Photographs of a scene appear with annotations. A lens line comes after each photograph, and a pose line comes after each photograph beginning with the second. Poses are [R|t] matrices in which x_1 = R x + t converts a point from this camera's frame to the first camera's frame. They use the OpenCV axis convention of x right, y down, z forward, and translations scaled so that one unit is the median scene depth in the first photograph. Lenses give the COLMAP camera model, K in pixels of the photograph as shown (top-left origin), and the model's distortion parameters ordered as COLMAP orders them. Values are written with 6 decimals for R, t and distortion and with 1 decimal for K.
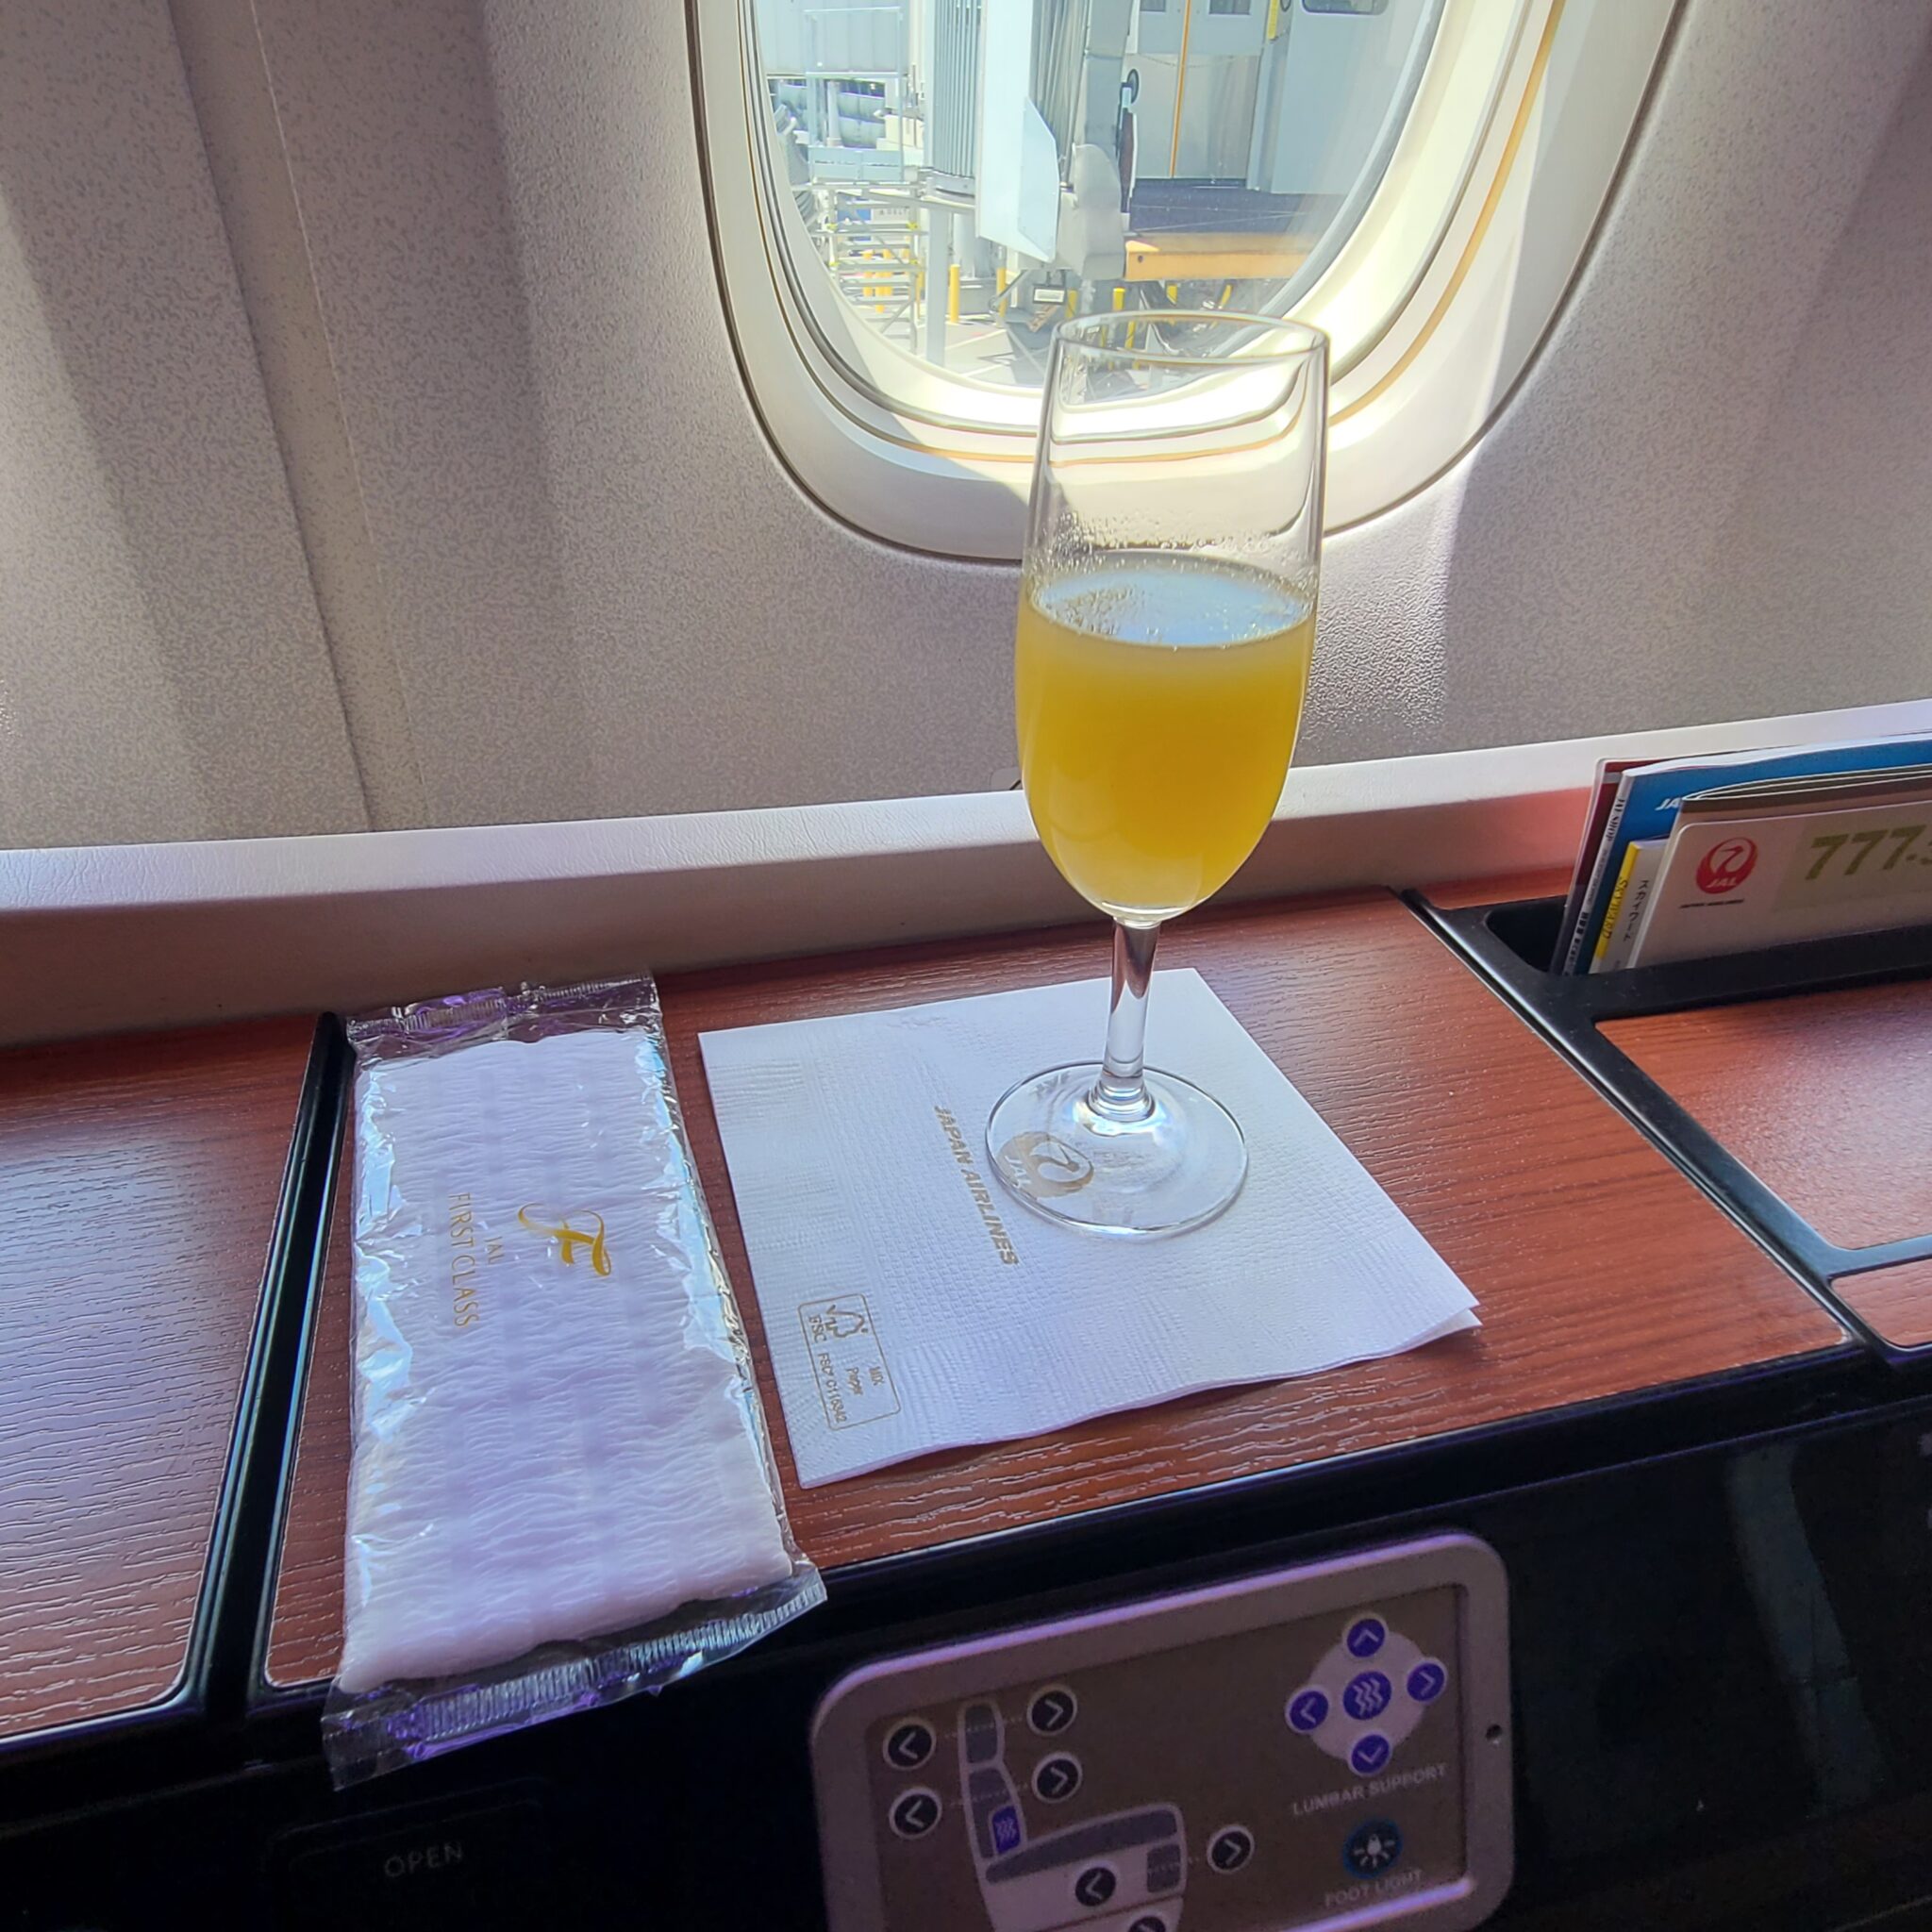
lens RADIAL K [[1425.6, 0, 954.8], [0, 1425.6, 967.2], [0, 0, 1]] dist [0.018217, -0.019162]
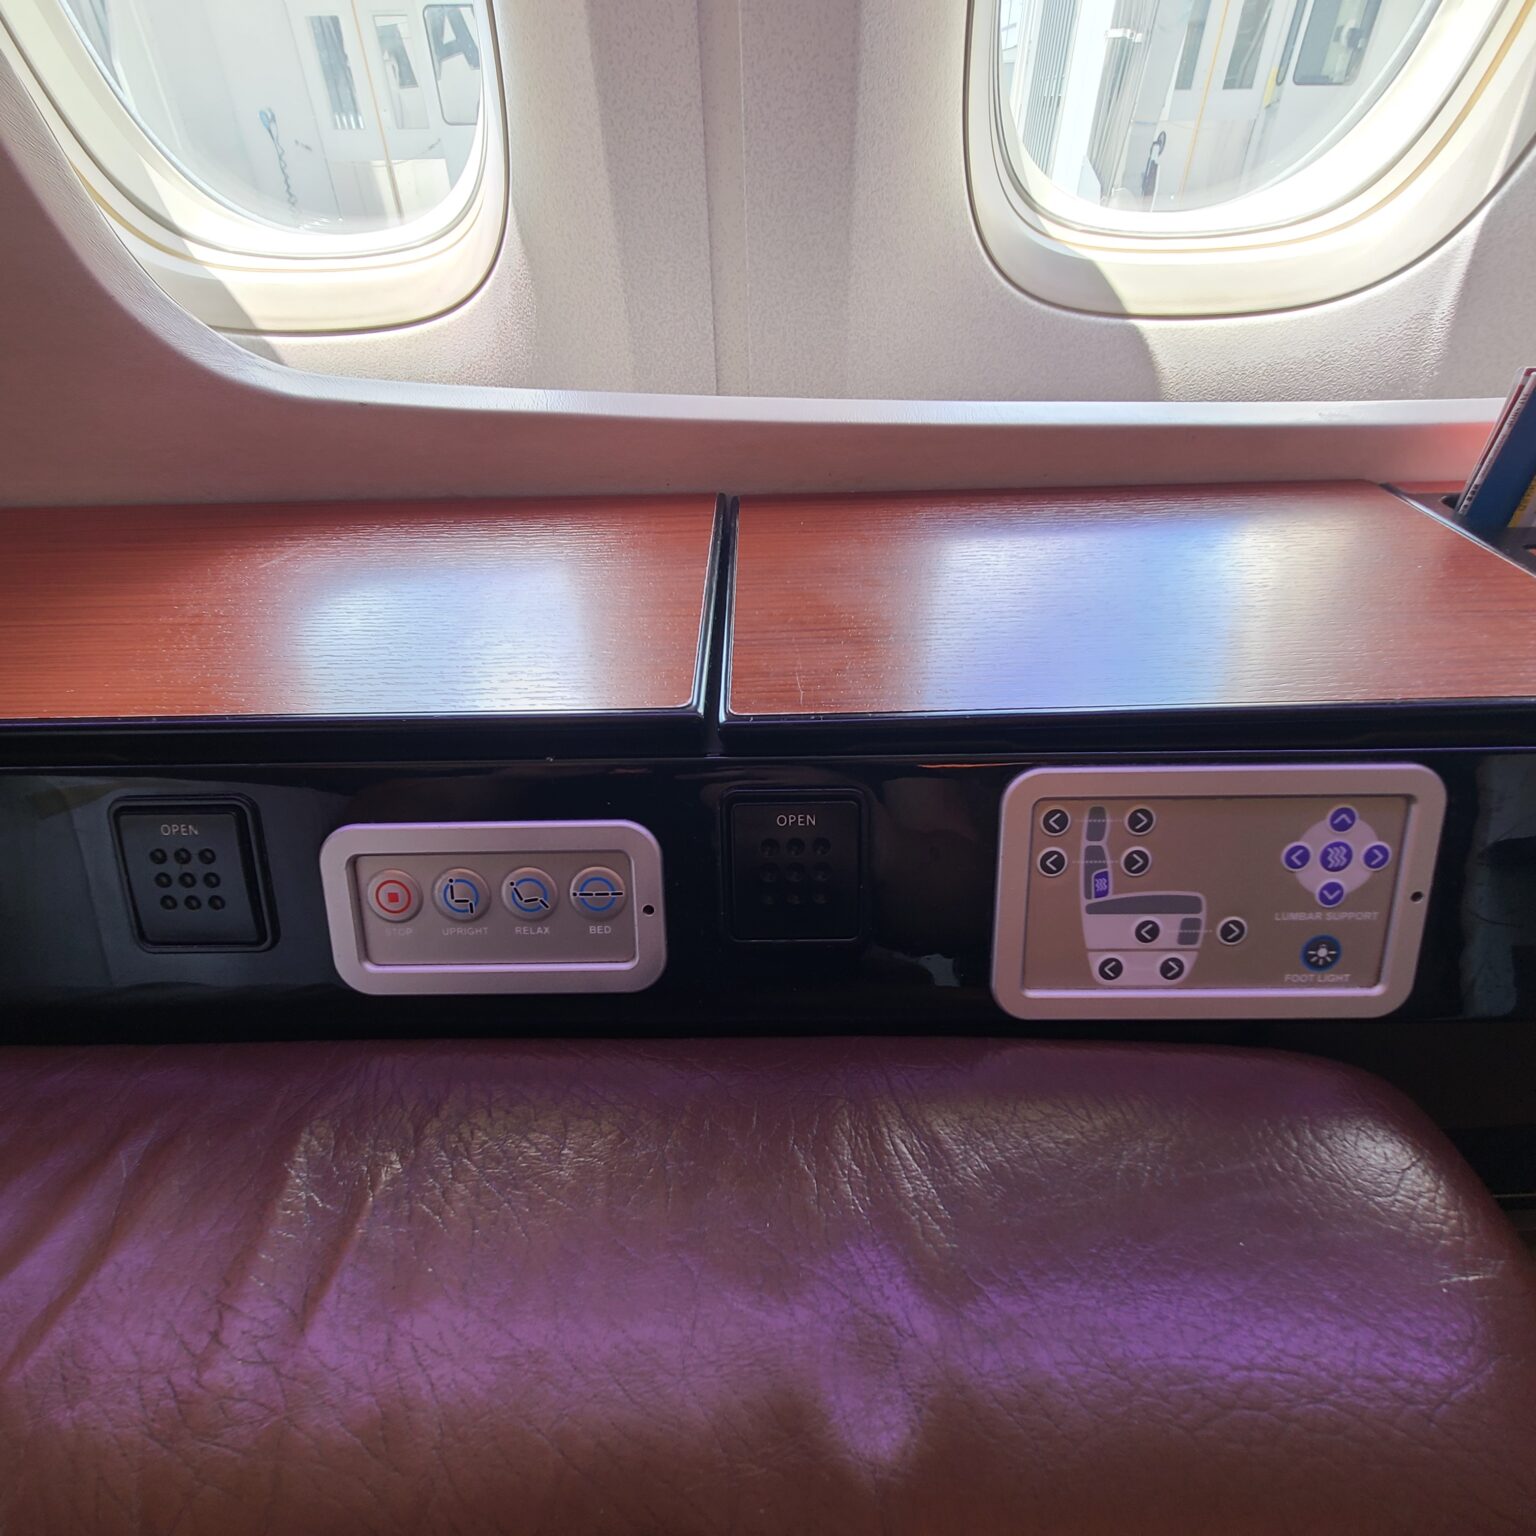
lens RADIAL K [[835.9, 0, 772.0], [0, 835.9, 762.2], [0, 0, 1]] dist [-0.000259, -0.002088]
pose [[0.967658, 0.125615, -0.218768, -0.085744], [-0.106906, 0.989682, 0.095400, 0.230704], [0.228494, -0.068927, 0.971102, -0.041570]]
